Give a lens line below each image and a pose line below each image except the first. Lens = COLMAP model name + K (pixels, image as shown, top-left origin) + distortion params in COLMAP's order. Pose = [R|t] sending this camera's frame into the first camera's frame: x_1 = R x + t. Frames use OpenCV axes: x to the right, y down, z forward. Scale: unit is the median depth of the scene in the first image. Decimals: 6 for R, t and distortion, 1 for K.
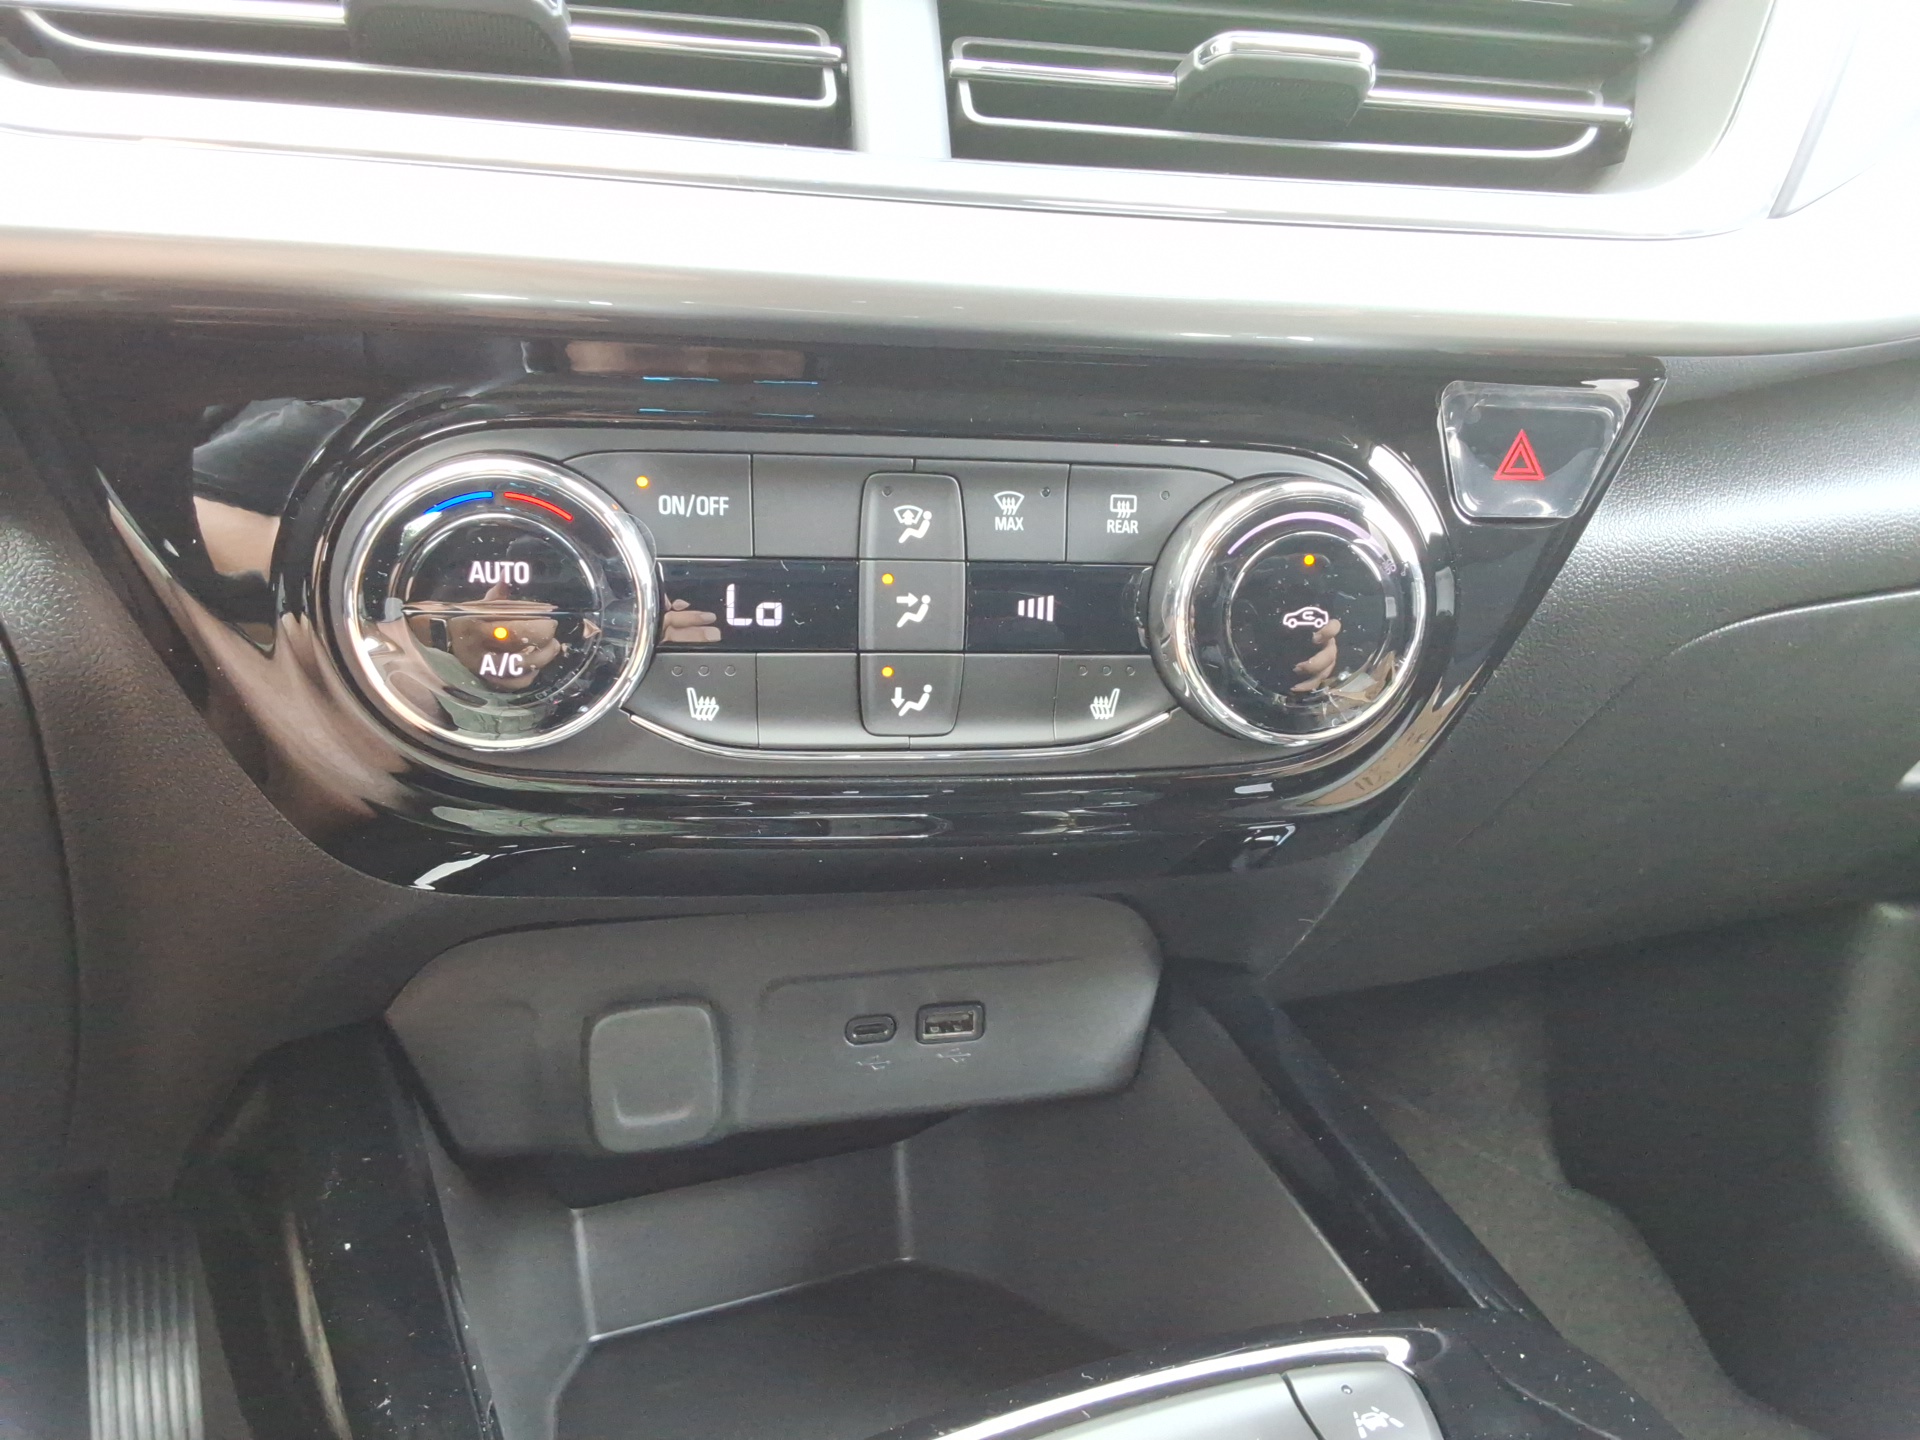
lens RADIAL K [[1575.5, 0, 961.3], [0, 1575.5, 709.8], [0, 0, 1]] dist [0.068913, -0.015075]
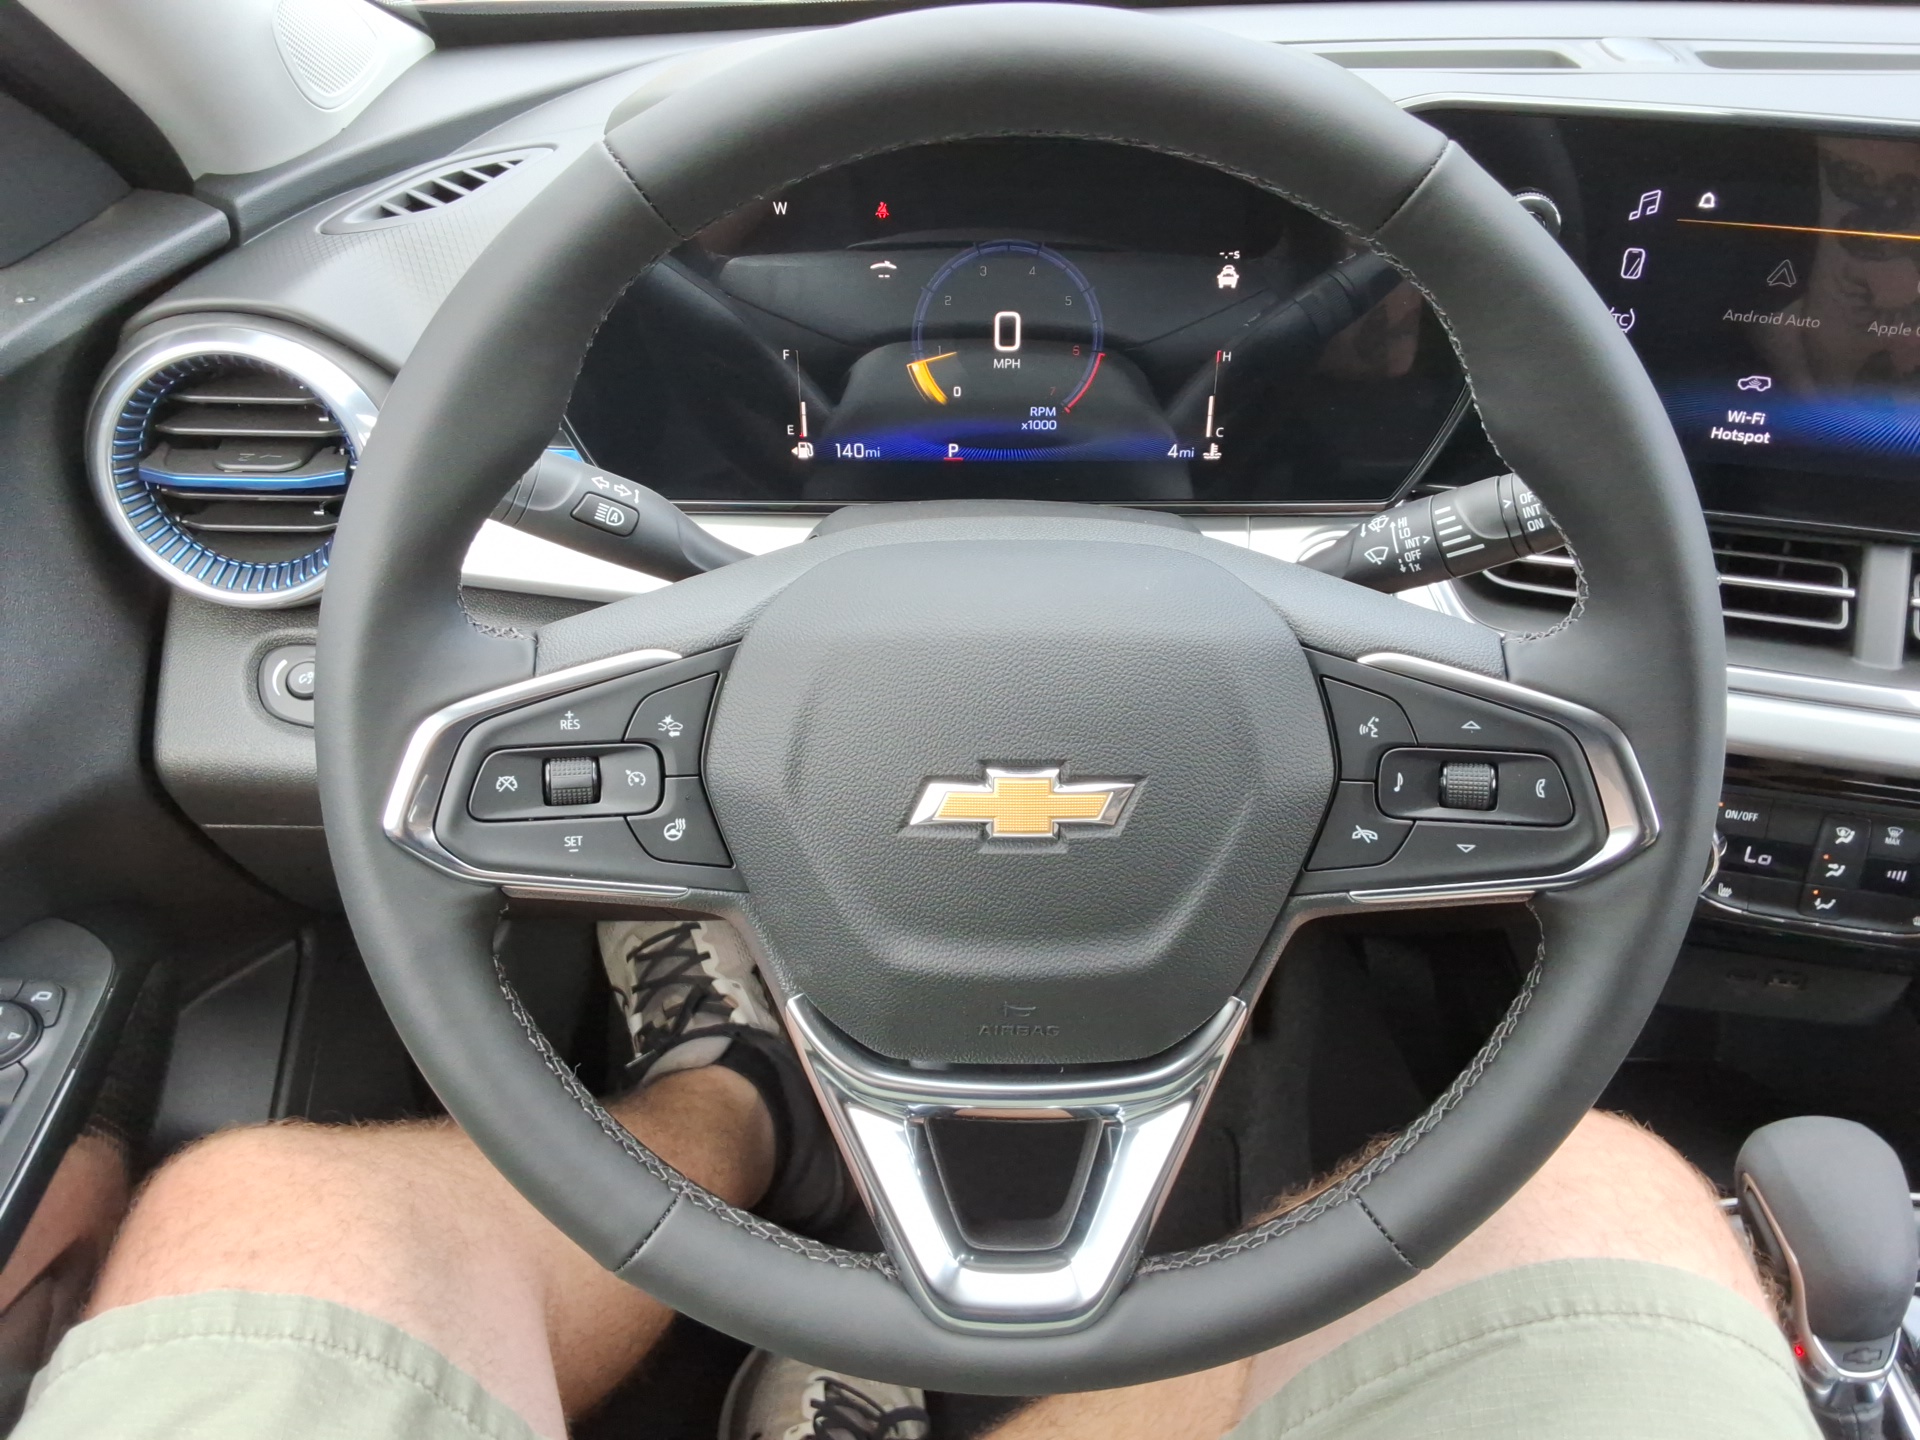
lens RADIAL K [[1544.9, 0, 967.5], [0, 1544.9, 694.8], [0, 0, 1]] dist [0.091622, -0.148599]
pose [[0.906051, 0.184743, -0.380712, -0.323015], [-0.072285, 0.954016, 0.290911, -0.801768], [0.416949, -0.236060, 0.877741, -1.310731]]
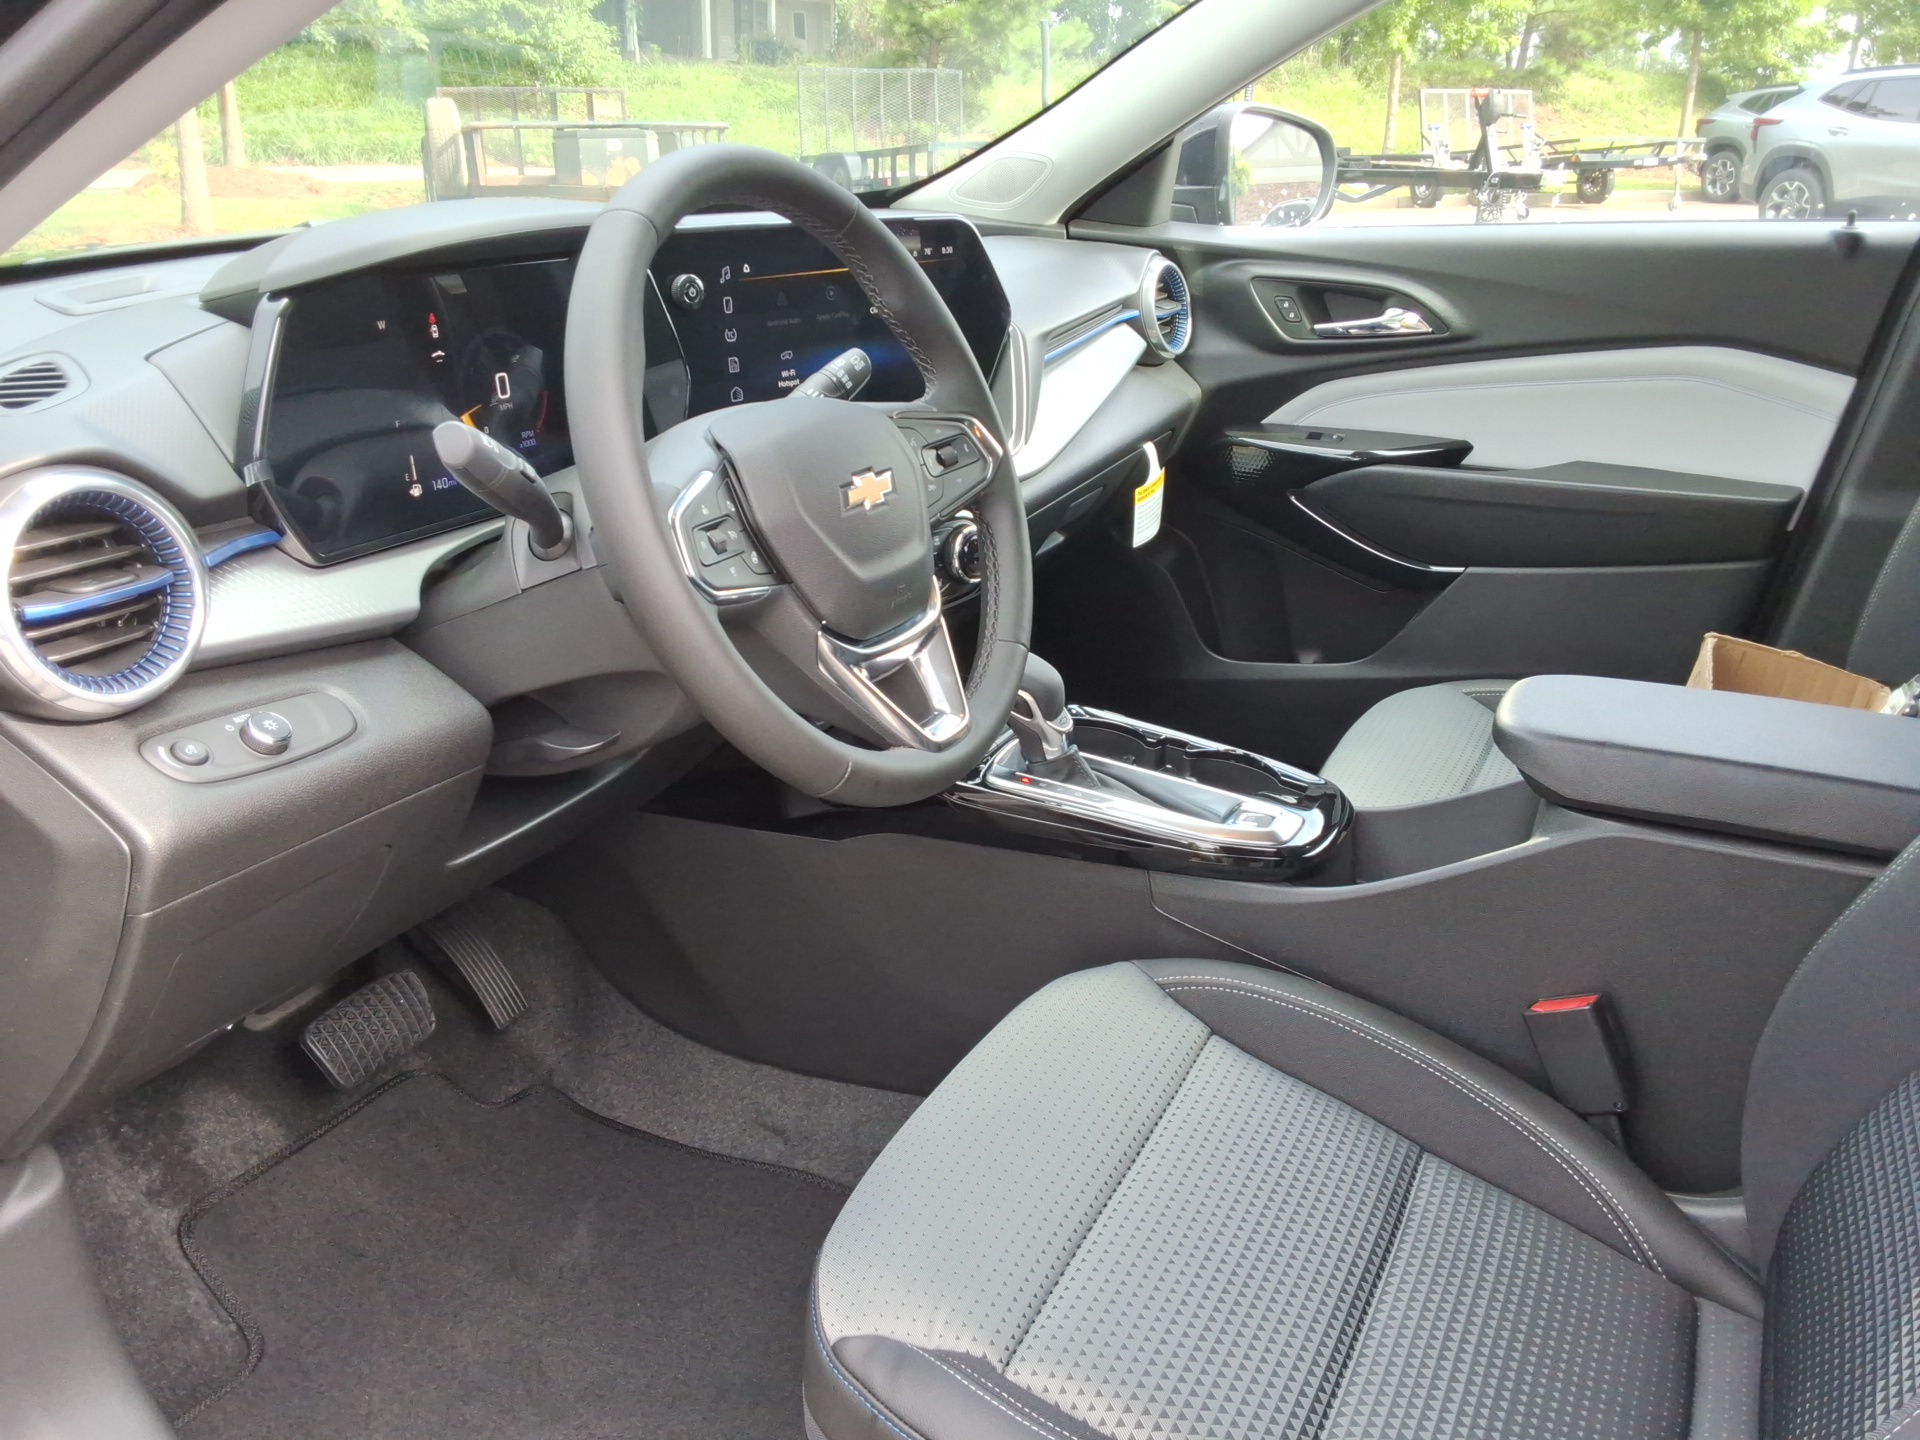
lens RADIAL K [[1544.9, 0, 960.4], [0, 1544.9, 686.3], [0, 0, 1]] dist [0.091622, -0.148599]
pose [[0.793705, -0.256524, 0.551569, -2.278212], [0.204317, 0.966478, 0.155480, -0.385388], [-0.572964, -0.010710, 0.819511, -2.538337]]
